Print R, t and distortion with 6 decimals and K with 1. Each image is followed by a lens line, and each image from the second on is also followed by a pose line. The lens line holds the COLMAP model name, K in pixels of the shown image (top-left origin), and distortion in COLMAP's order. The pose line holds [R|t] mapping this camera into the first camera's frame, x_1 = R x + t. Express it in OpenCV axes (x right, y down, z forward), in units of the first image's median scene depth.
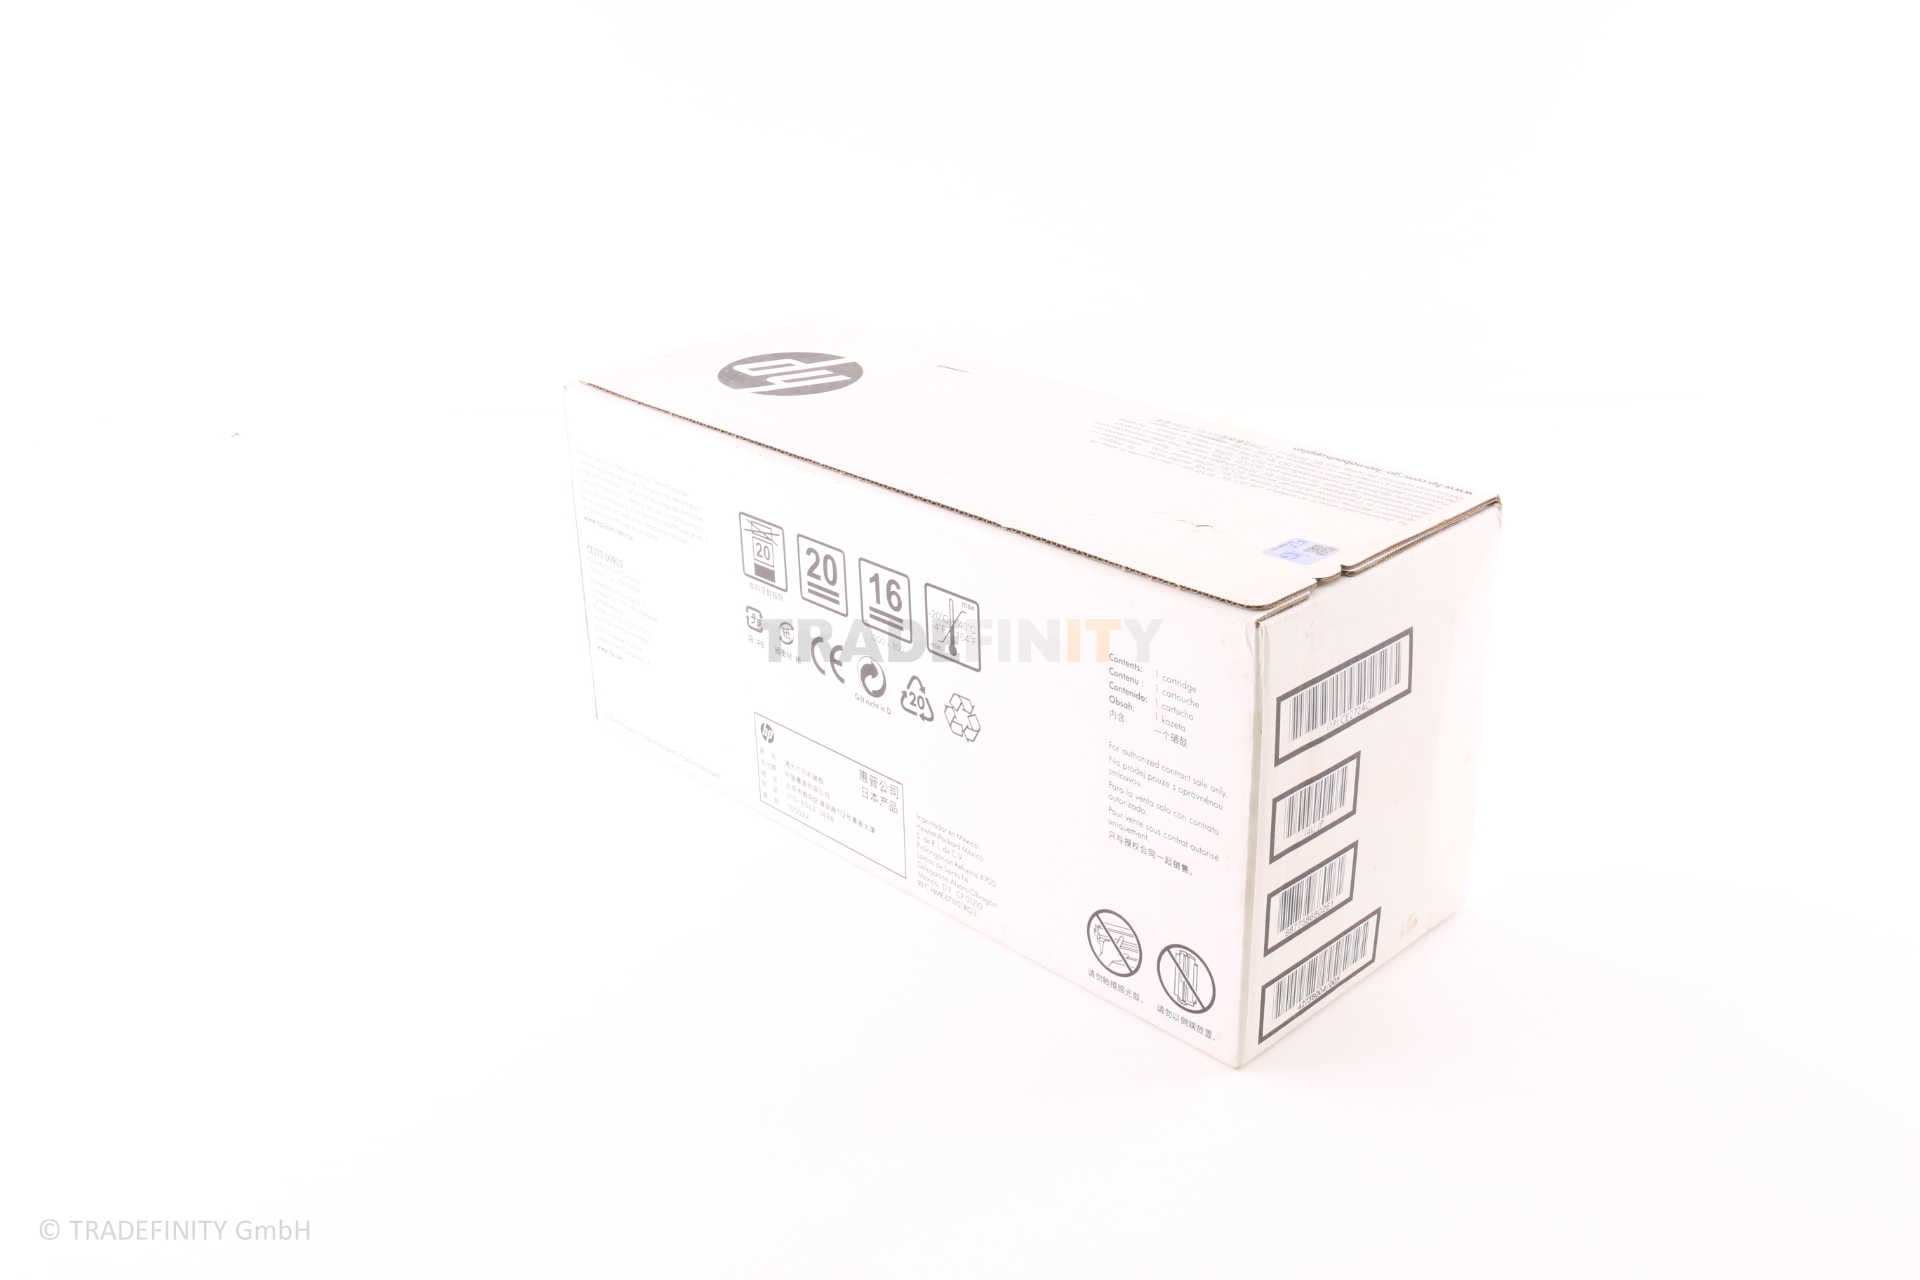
lens RADIAL K [[1951.8, 0, 960.0], [0, 1951.8, 640.0], [0, 0, 1]] dist [-0.097869, 0.000684]
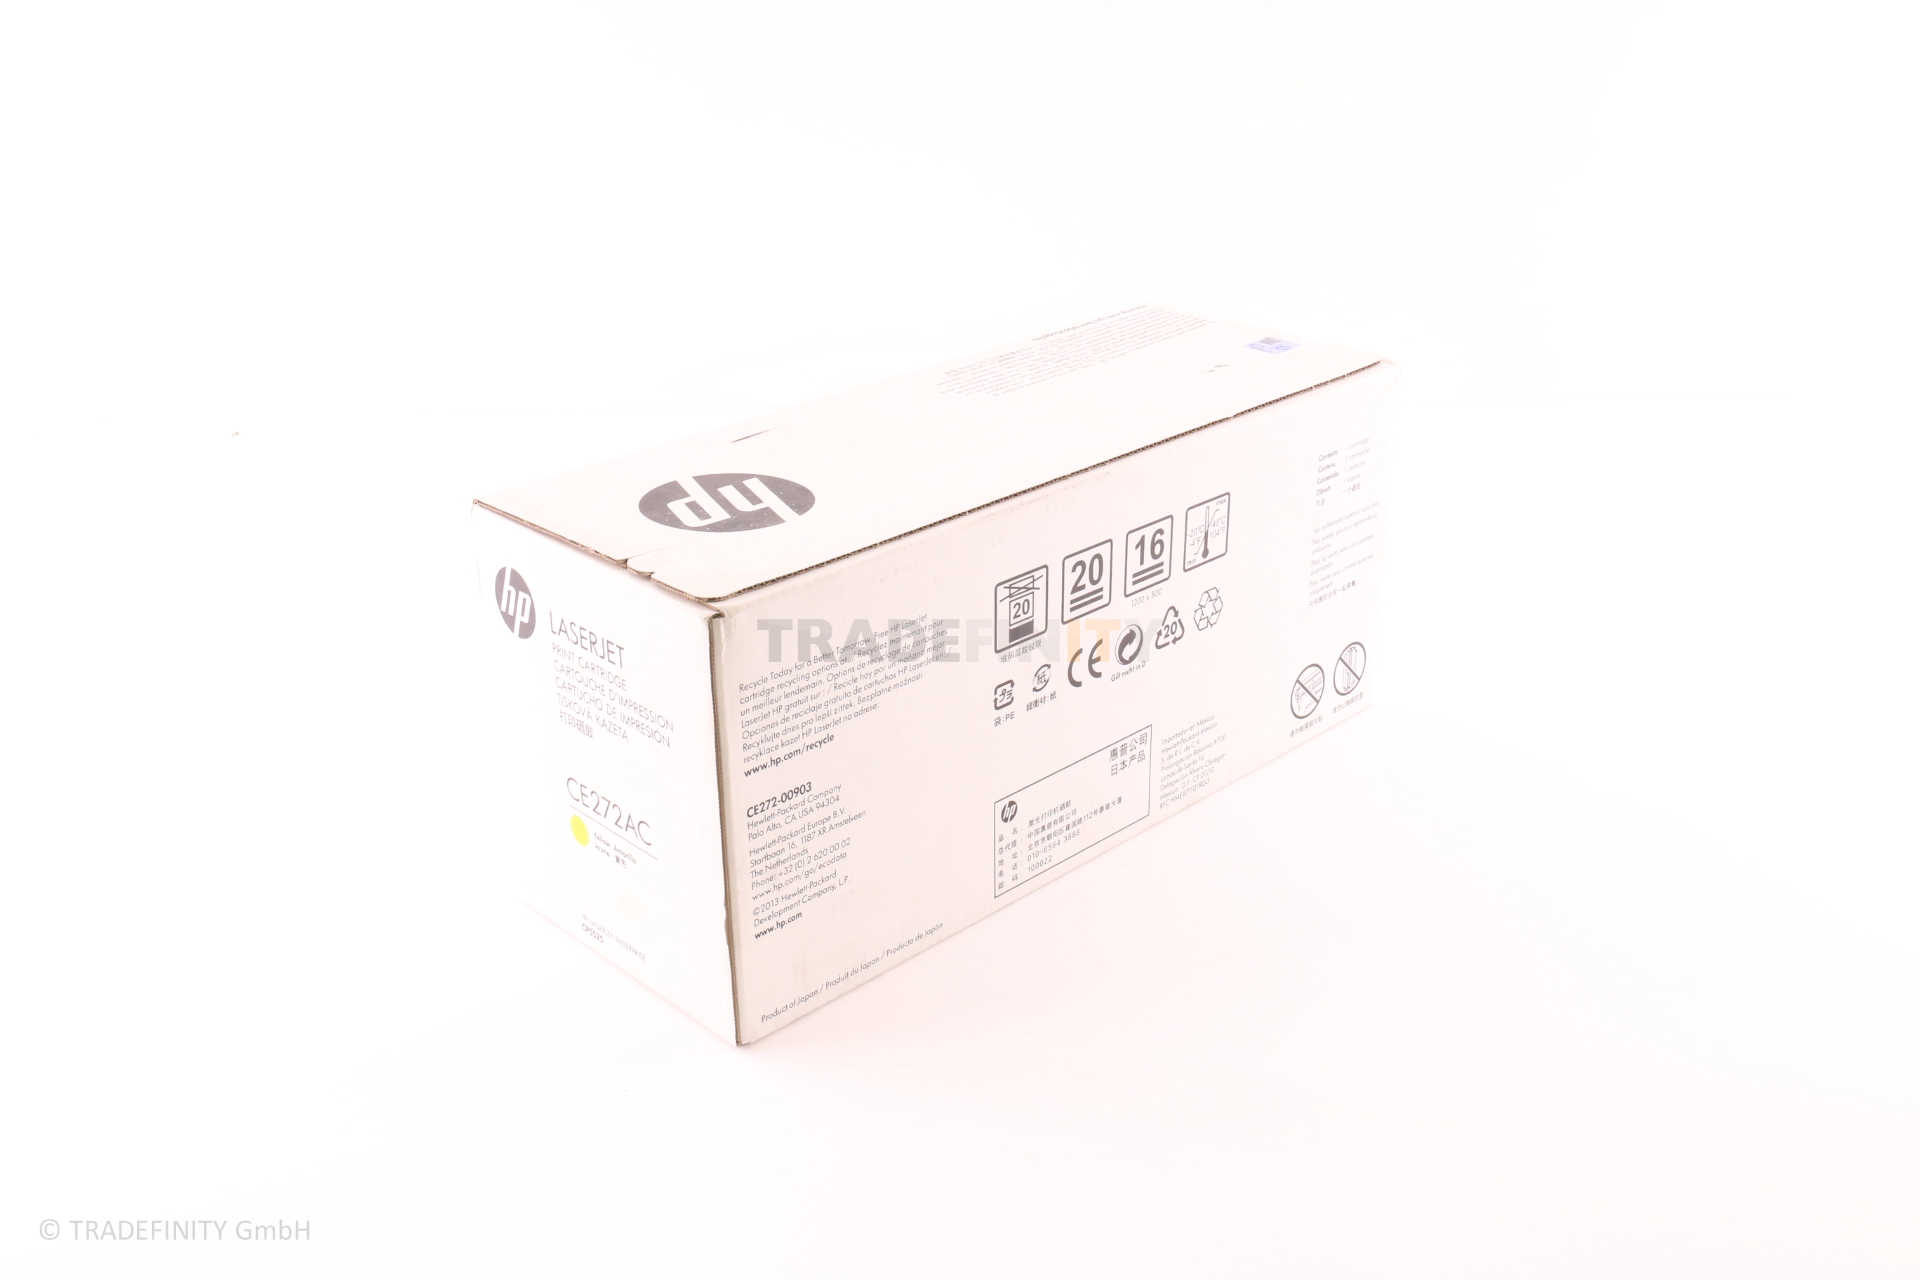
lens RADIAL K [[1951.8, 0, 960.0], [0, 1951.8, 640.0], [0, 0, 1]] dist [-0.097869, 0.000684]
pose [[-0.000849, -0.395498, 0.918467, -1.019591], [0.424452, 0.831484, 0.358435, -0.401859], [-0.905450, 0.390150, 0.167164, 0.933243]]
